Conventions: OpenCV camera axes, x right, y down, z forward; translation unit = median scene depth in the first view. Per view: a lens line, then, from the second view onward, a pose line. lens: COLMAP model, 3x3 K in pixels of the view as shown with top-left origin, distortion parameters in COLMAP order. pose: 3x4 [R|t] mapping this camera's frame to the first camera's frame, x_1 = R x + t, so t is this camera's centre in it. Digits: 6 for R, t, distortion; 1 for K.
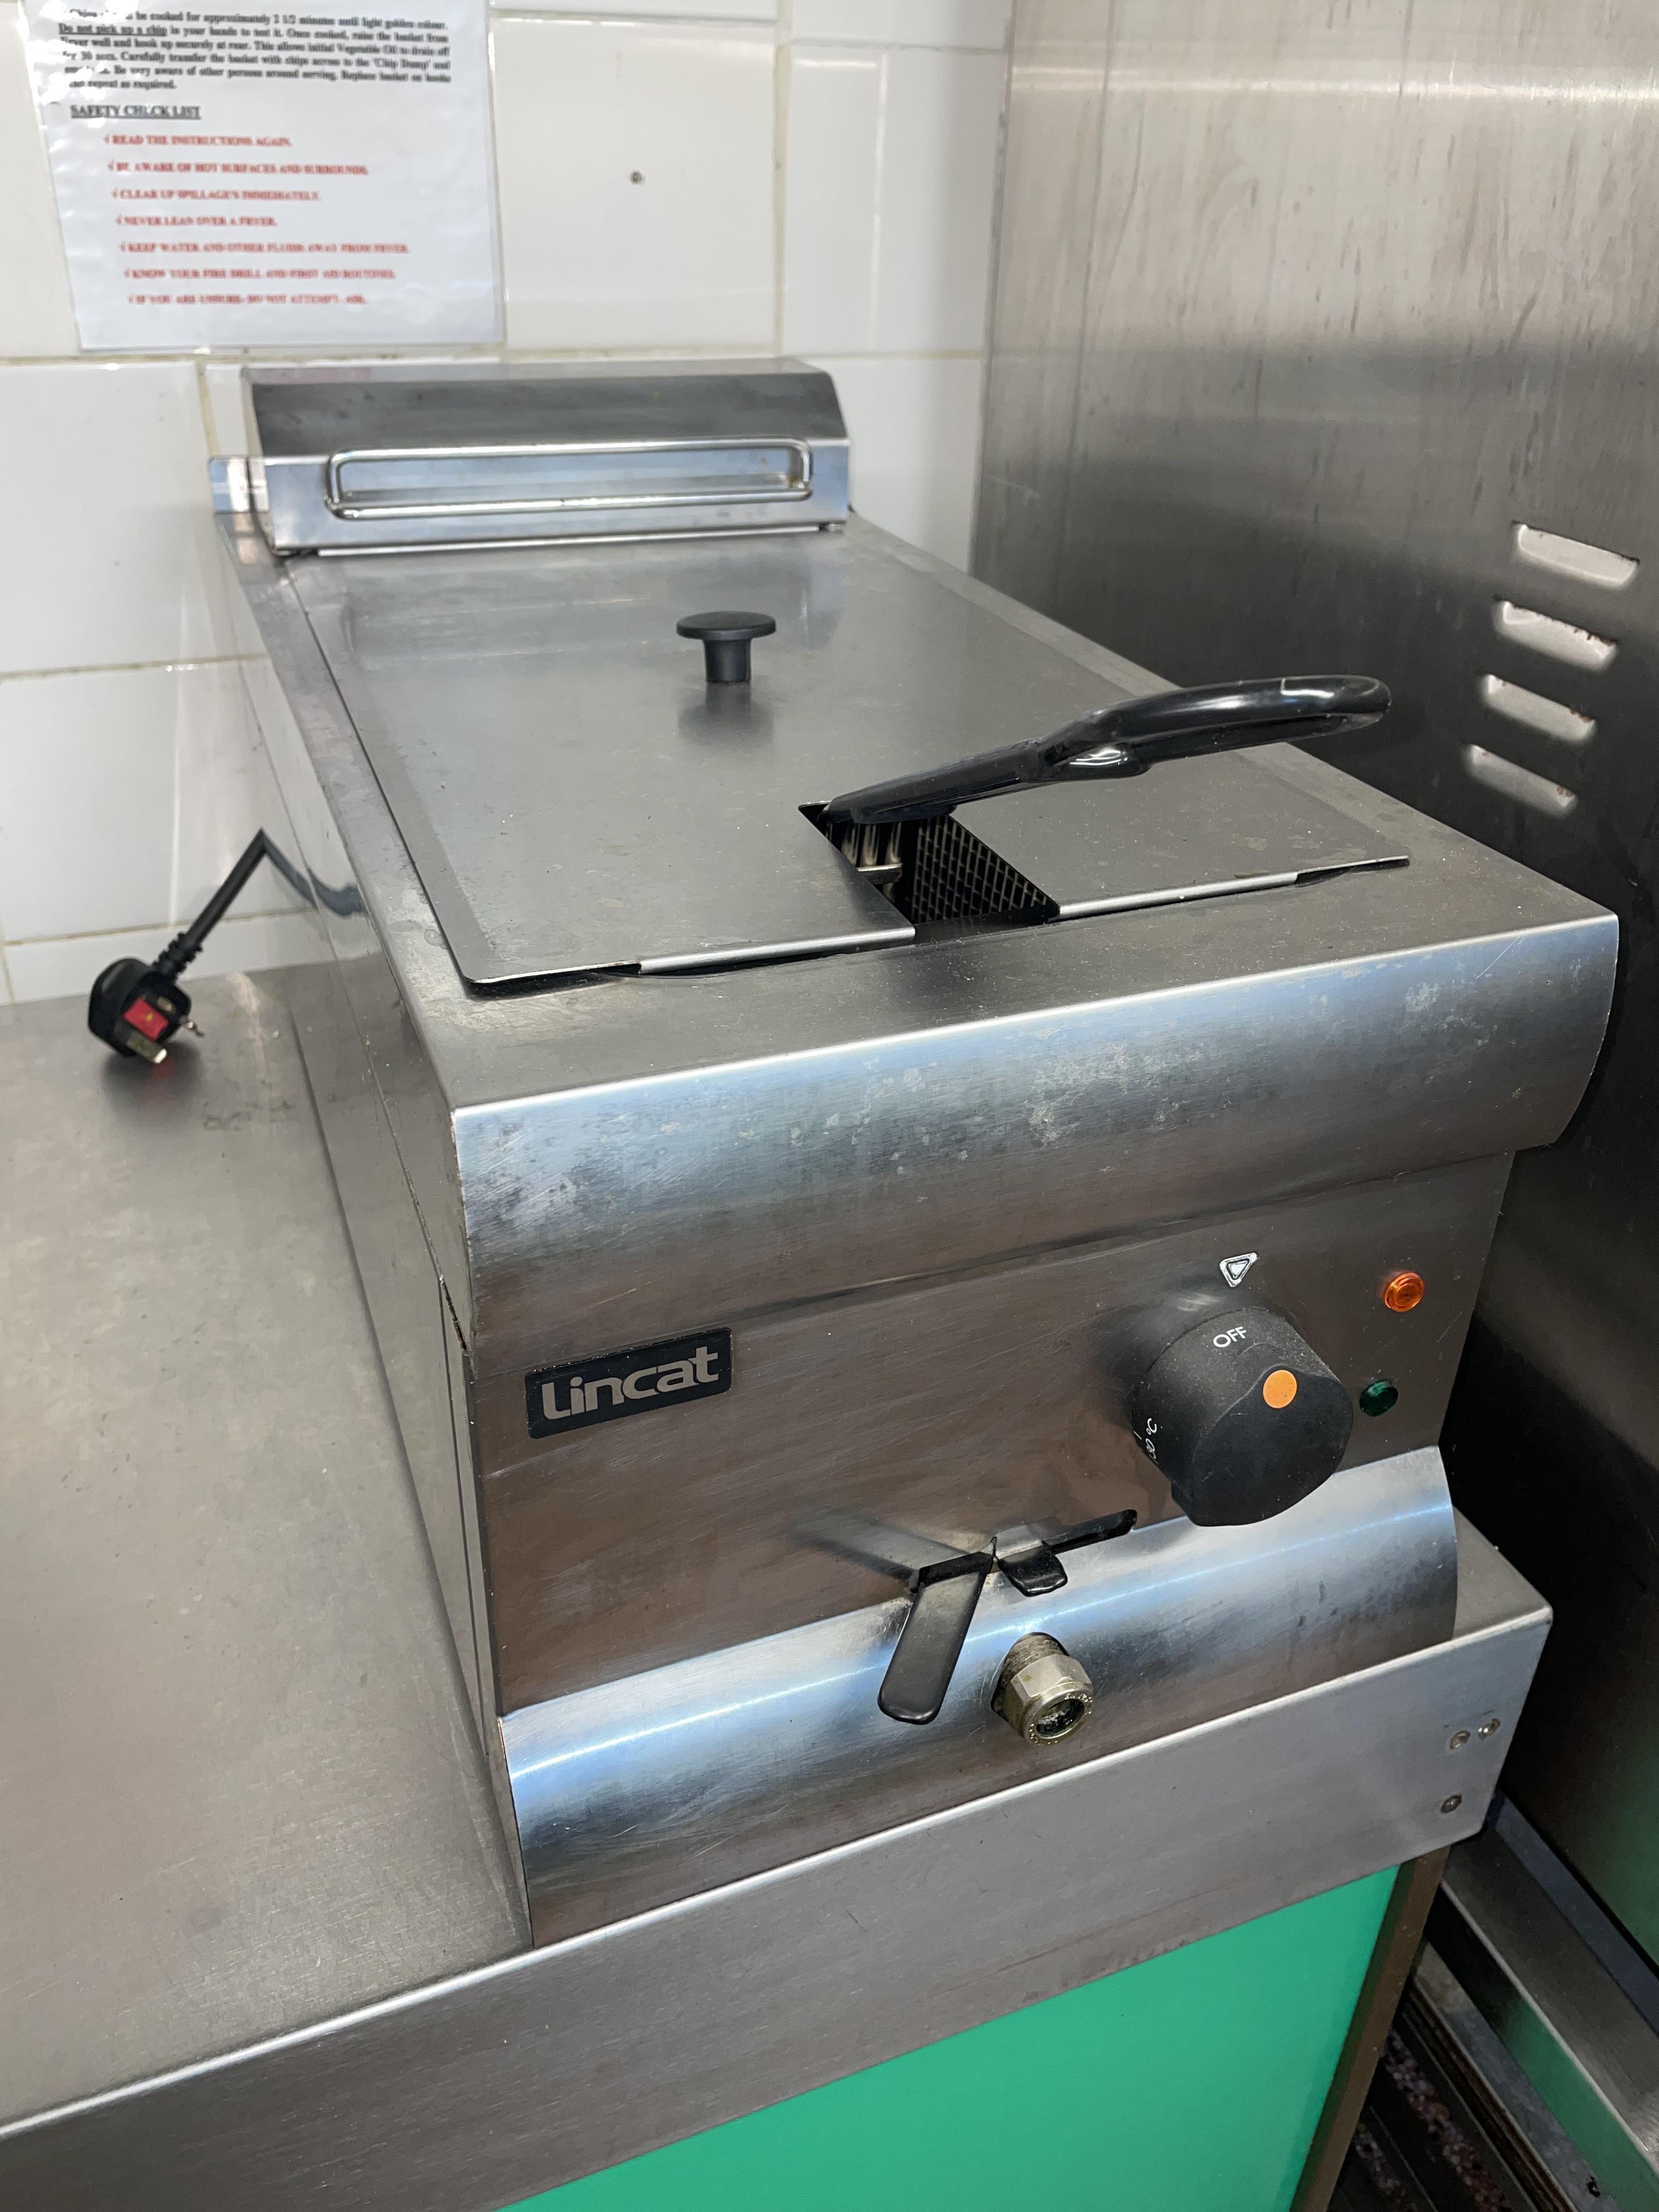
lens RADIAL K [[1684.1, 0, 825.1], [0, 1684.1, 1098.7], [0, 0, 1]] dist [0.084879, -0.102500]
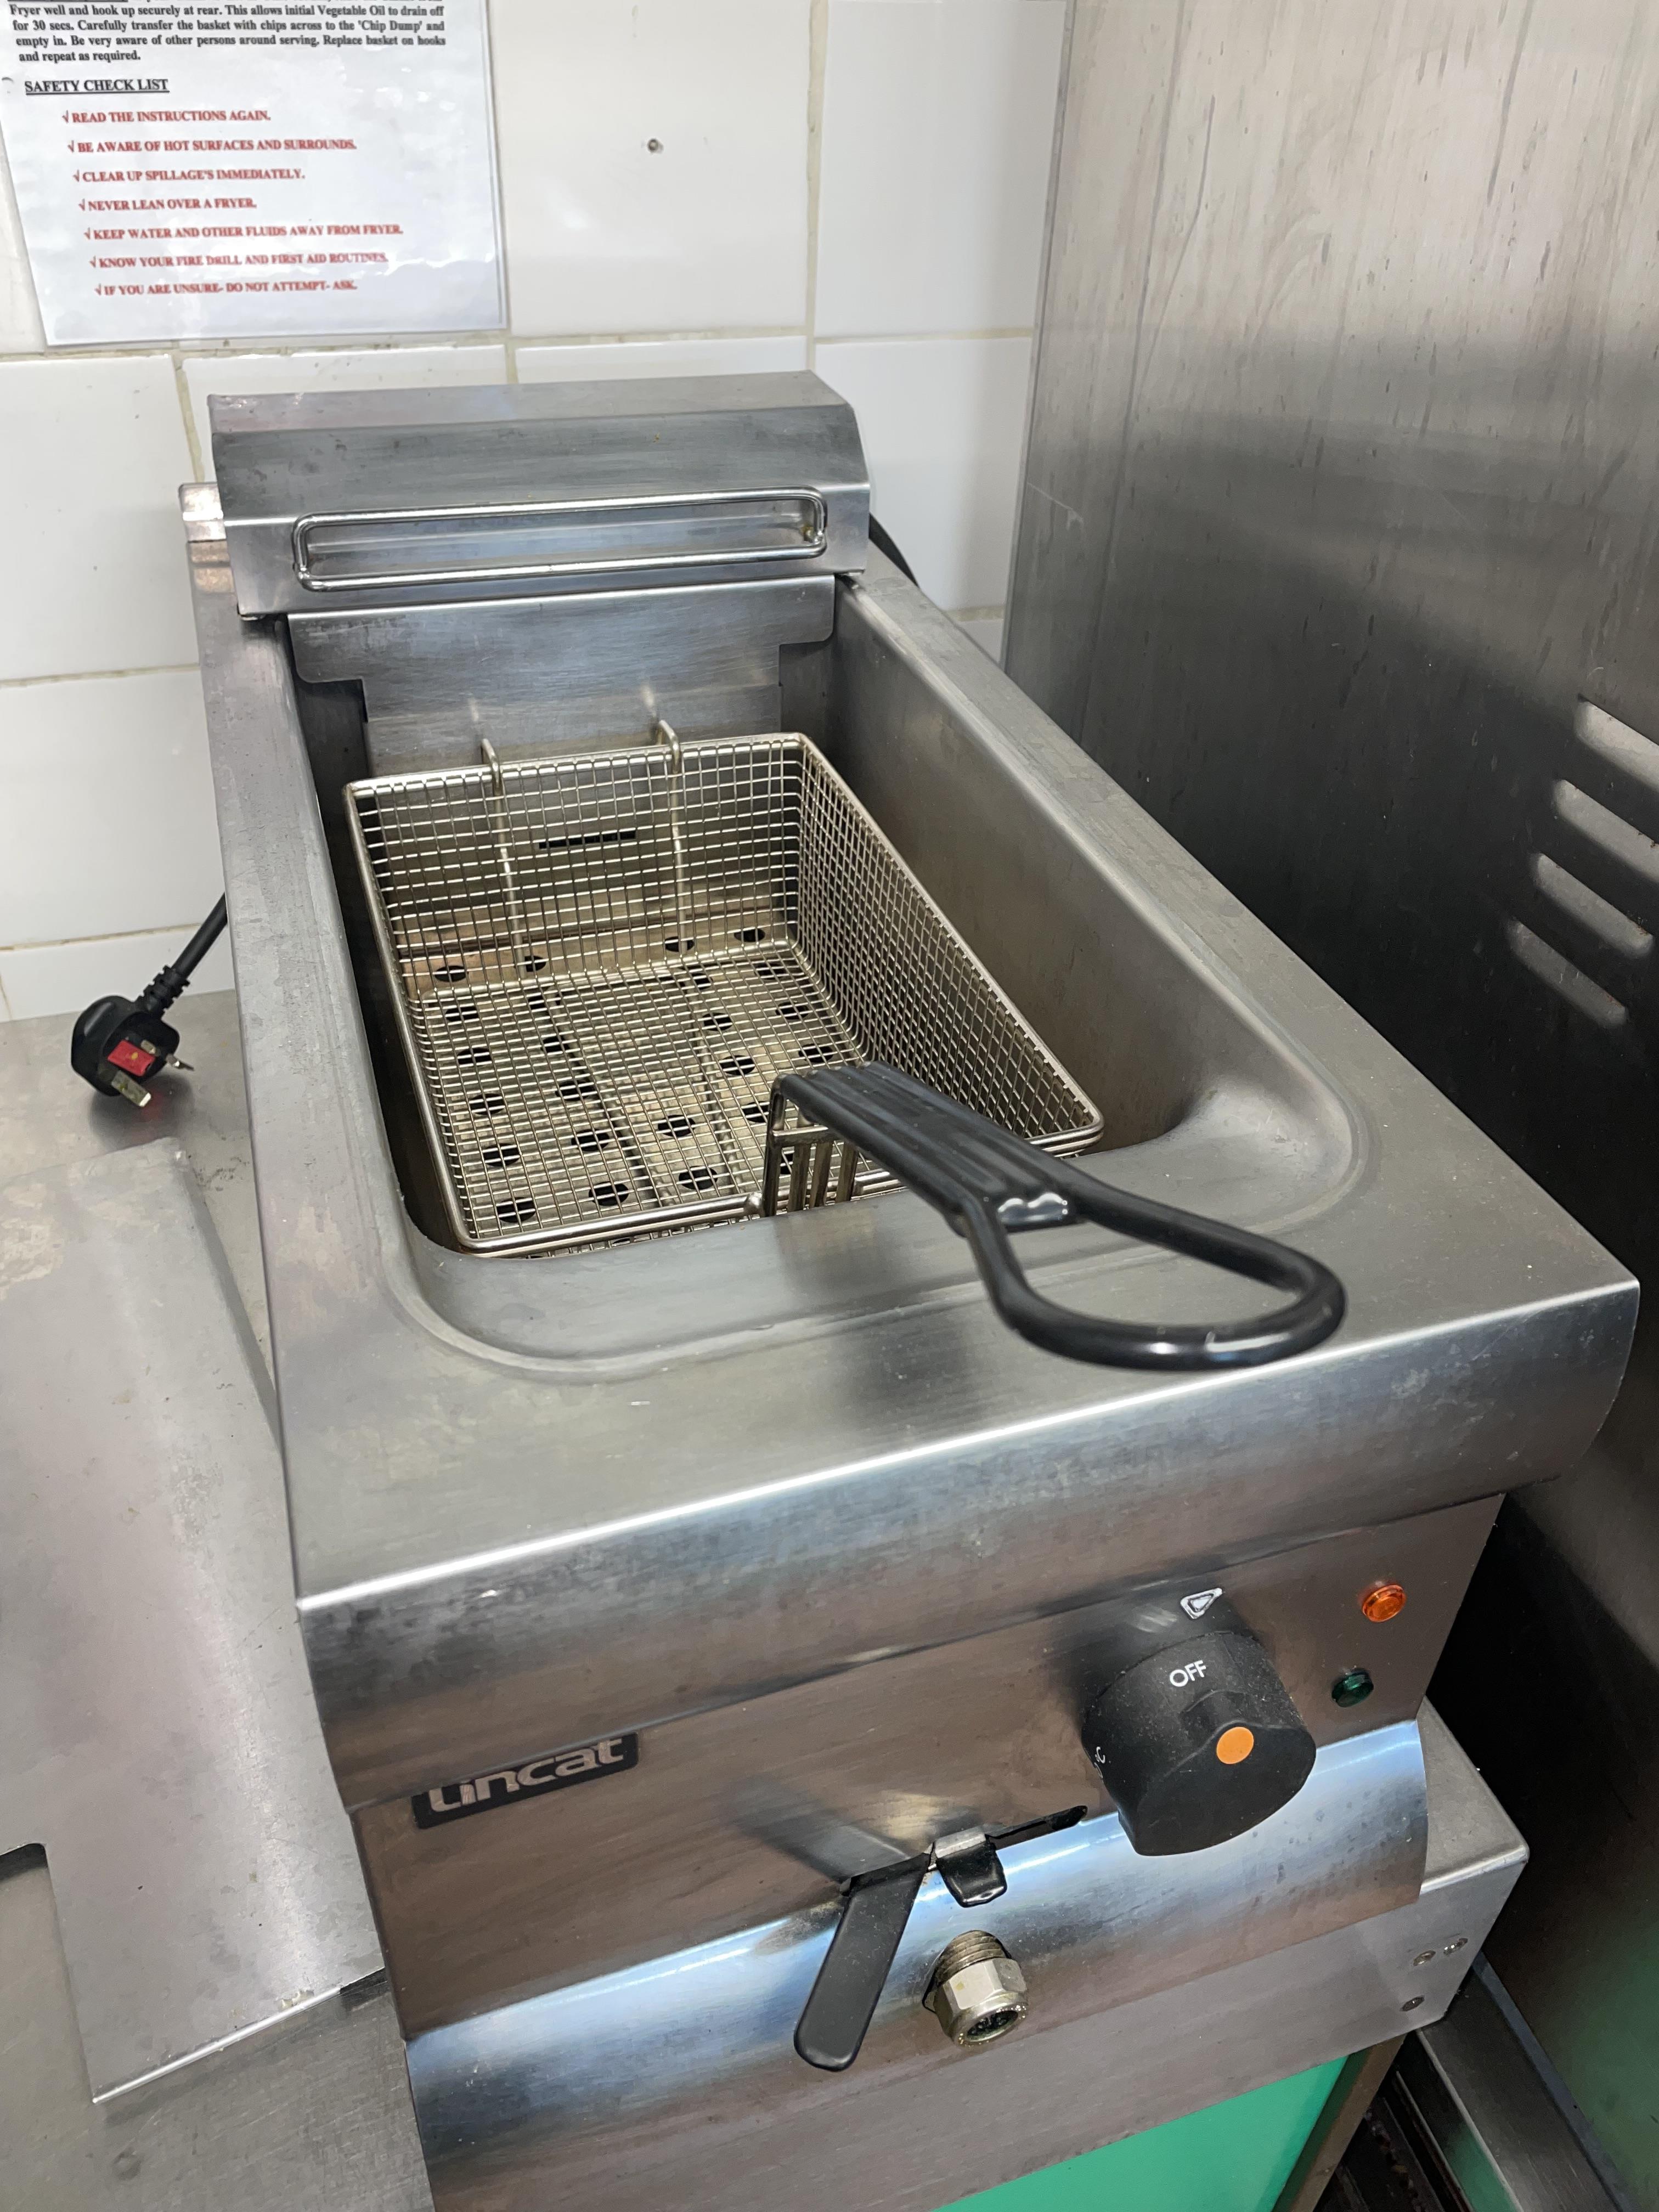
lens RADIAL K [[1674.8, 0, 832.3], [0, 1674.8, 1114.3], [0, 0, 1]] dist [0.086315, -0.102919]
pose [[0.998789, 0.037462, -0.031882, 0.035110], [-0.033540, 0.992713, 0.115738, -0.153388], [0.035986, -0.114529, 0.992768, 0.057782]]
